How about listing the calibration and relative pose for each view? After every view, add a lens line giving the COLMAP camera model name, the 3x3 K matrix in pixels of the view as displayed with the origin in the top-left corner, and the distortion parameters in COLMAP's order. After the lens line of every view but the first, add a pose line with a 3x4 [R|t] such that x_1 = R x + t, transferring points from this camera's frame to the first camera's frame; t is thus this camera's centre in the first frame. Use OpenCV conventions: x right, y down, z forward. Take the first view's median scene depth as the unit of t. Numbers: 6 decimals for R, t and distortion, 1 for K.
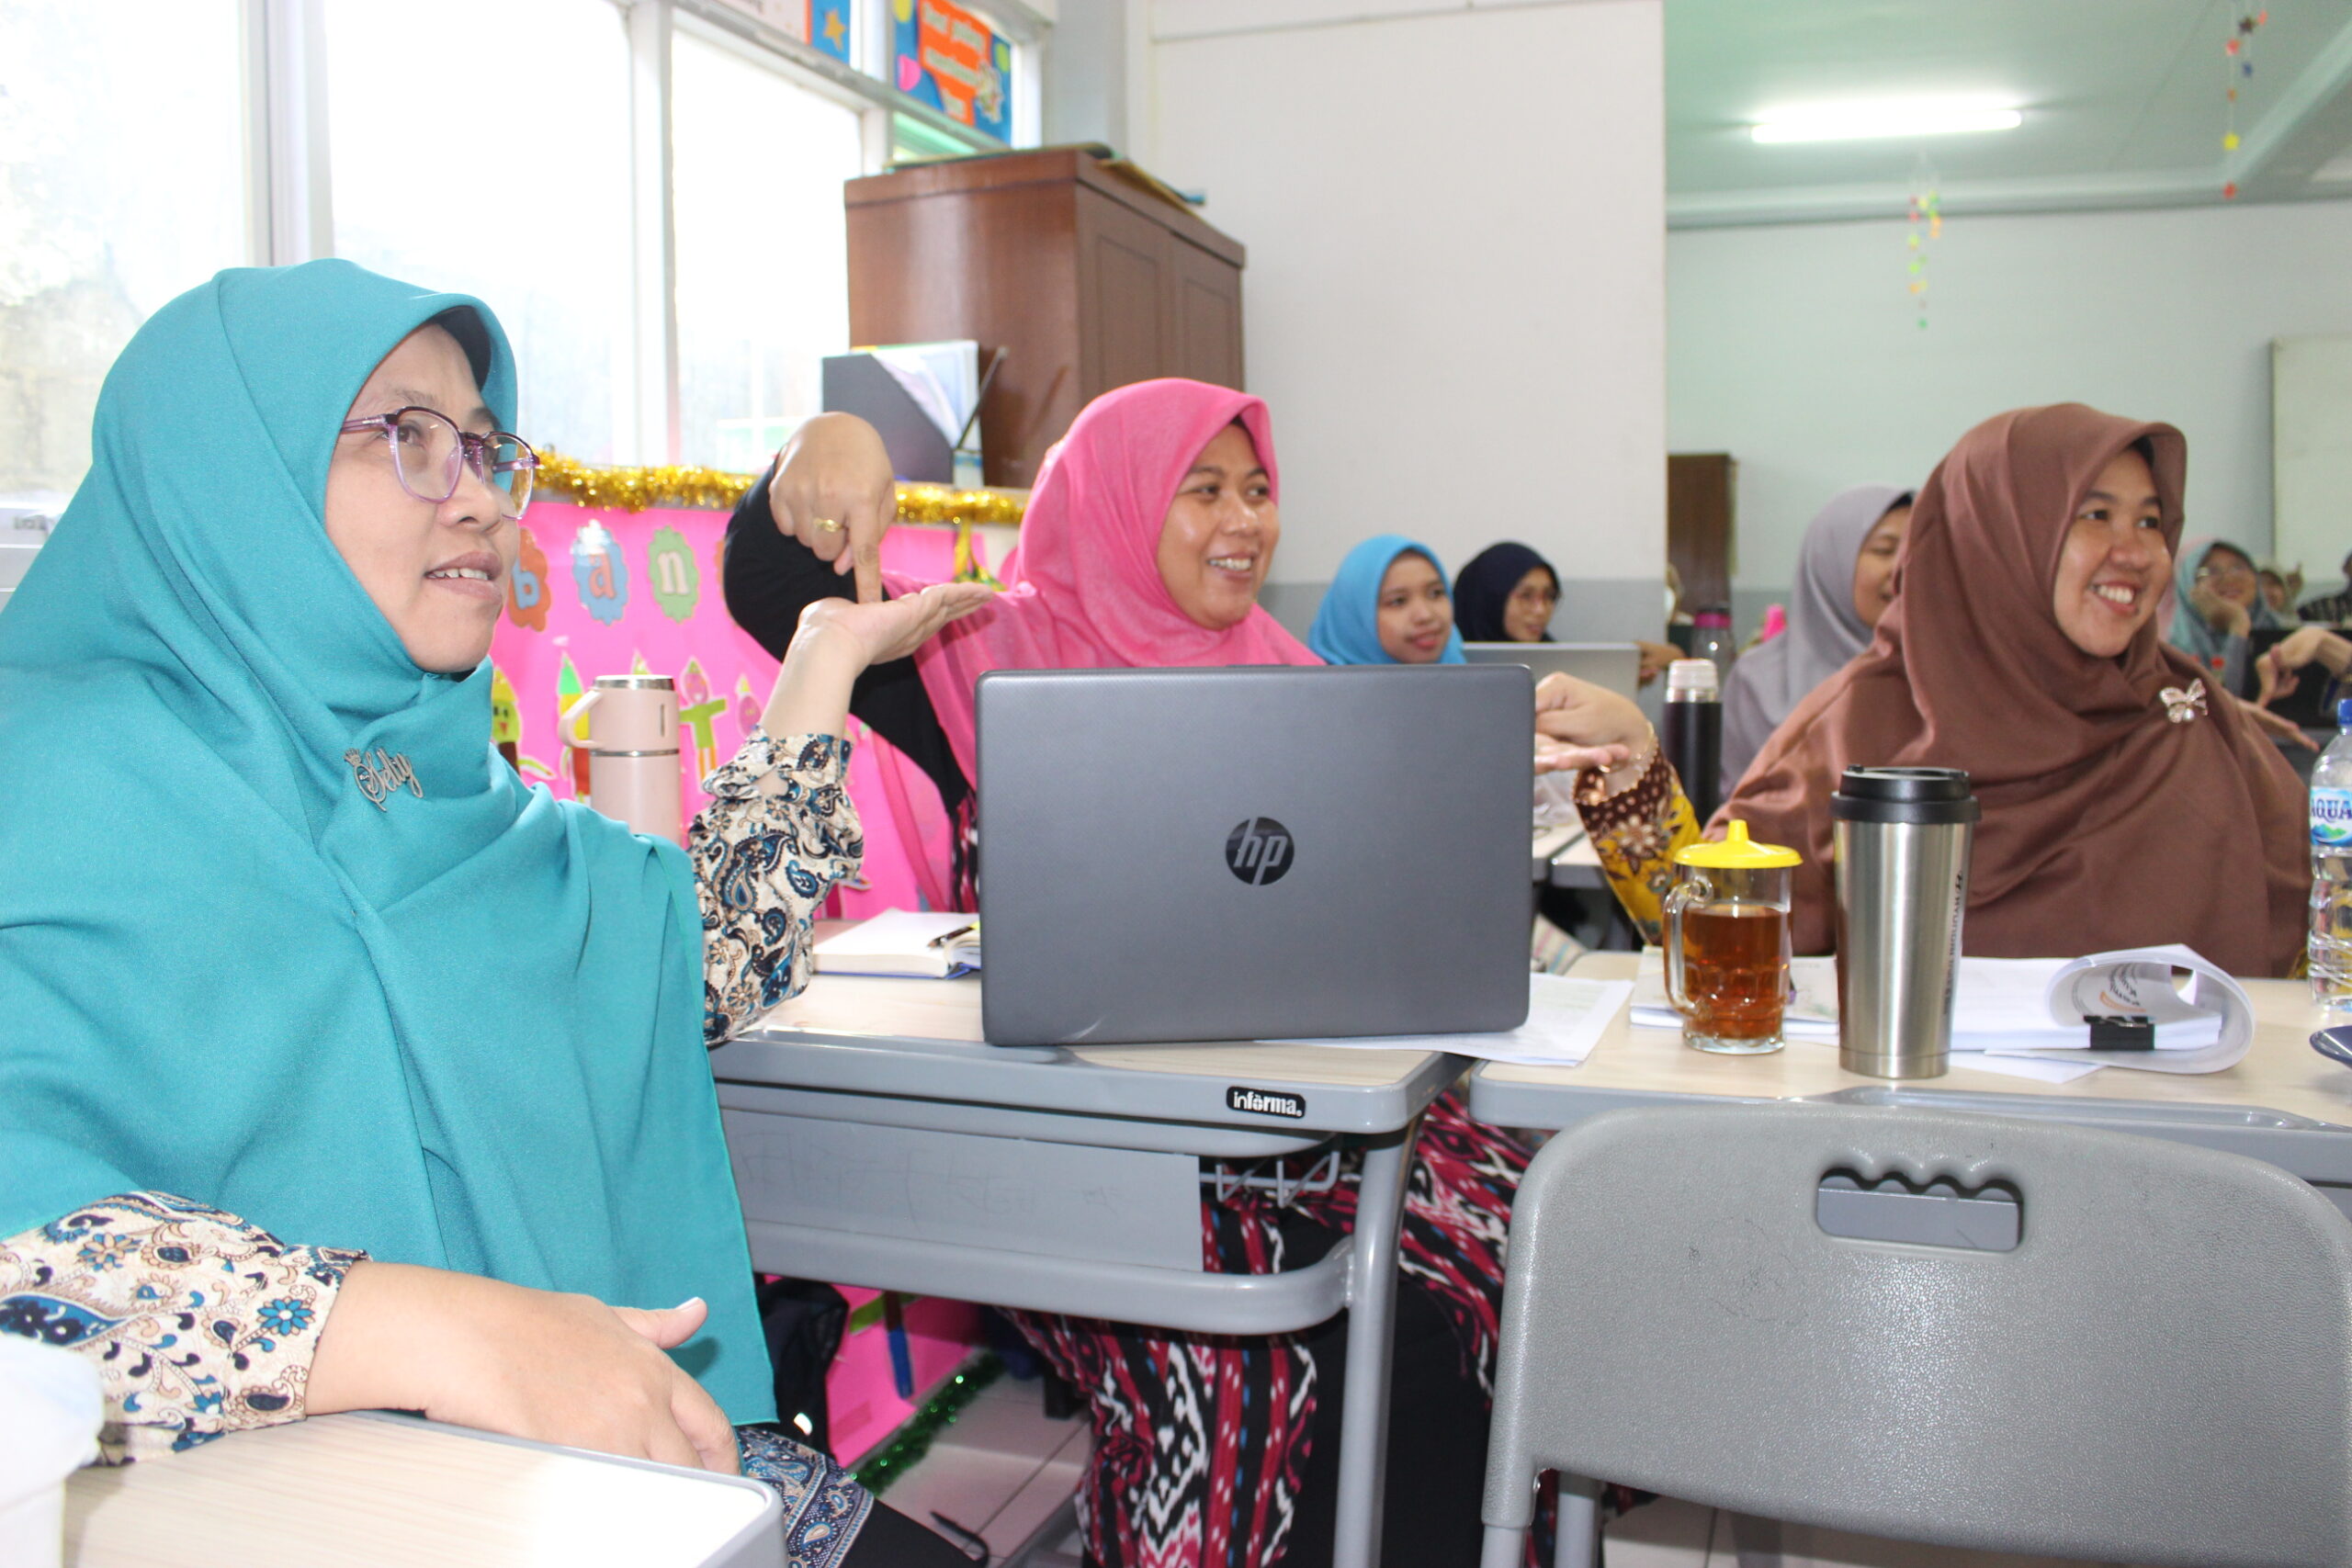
lens RADIAL K [[1813.3, 0, 1176.0], [0, 1813.3, 784.0], [0, 0, 1]] dist [-0.003963, -0.001233]
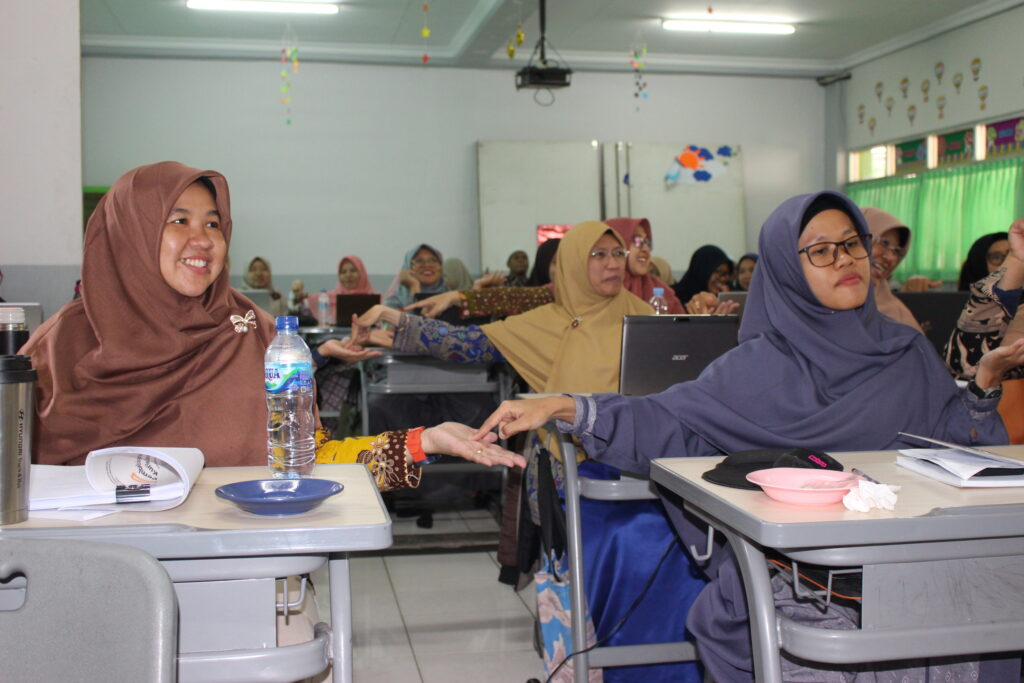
lens RADIAL K [[1182.9, 0, 512.0], [0, 1182.9, 341.5], [0, 0, 1]] dist [-0.077441, 0.041660]
pose [[0.903476, -0.022085, 0.428069, 0.288766], [0.047288, 0.997711, -0.048330, 0.046380], [-0.426022, 0.063908, 0.902453, -0.210355]]
